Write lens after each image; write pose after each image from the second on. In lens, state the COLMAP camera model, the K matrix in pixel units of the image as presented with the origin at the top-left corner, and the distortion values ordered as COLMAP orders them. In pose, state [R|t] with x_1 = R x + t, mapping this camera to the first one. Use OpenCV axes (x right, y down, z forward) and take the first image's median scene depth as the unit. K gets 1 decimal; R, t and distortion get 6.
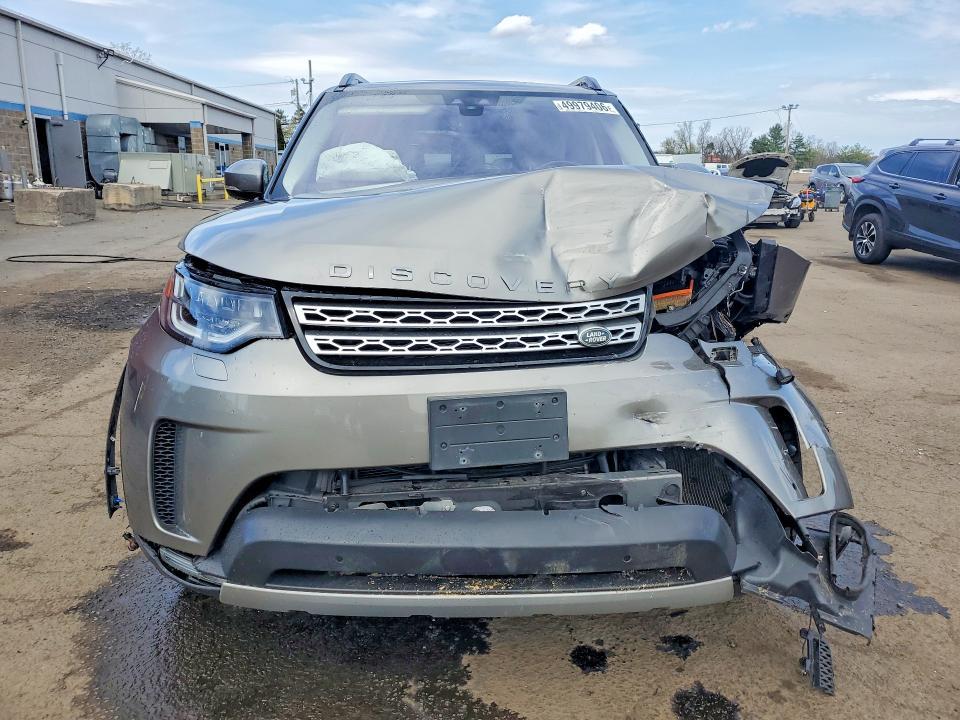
lens RADIAL K [[722.5, 0, 480.1], [0, 722.5, 335.3], [0, 0, 1]] dist [0.031798, -0.000419]
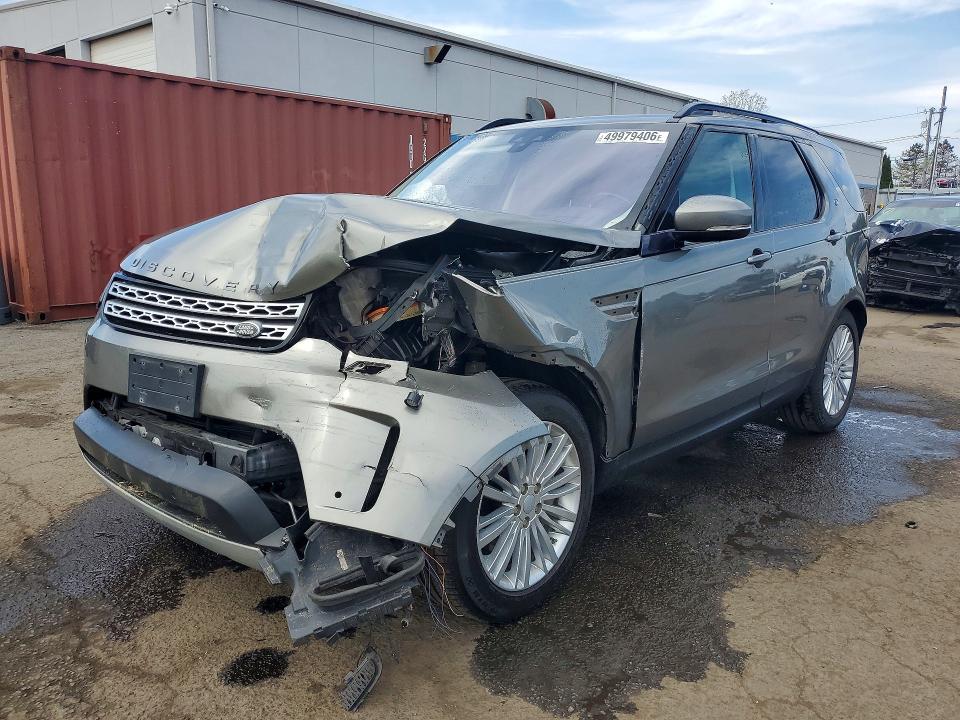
lens RADIAL K [[733.2, 0, 480.0], [0, 733.2, 360.0], [0, 0, 1]] dist [-0.001280, -0.005041]
pose [[0.723888, 0.148522, -0.673742, 1.293499], [-0.162661, 0.985765, 0.042538, -0.065273], [0.670469, 0.078799, 0.737741, 0.351582]]
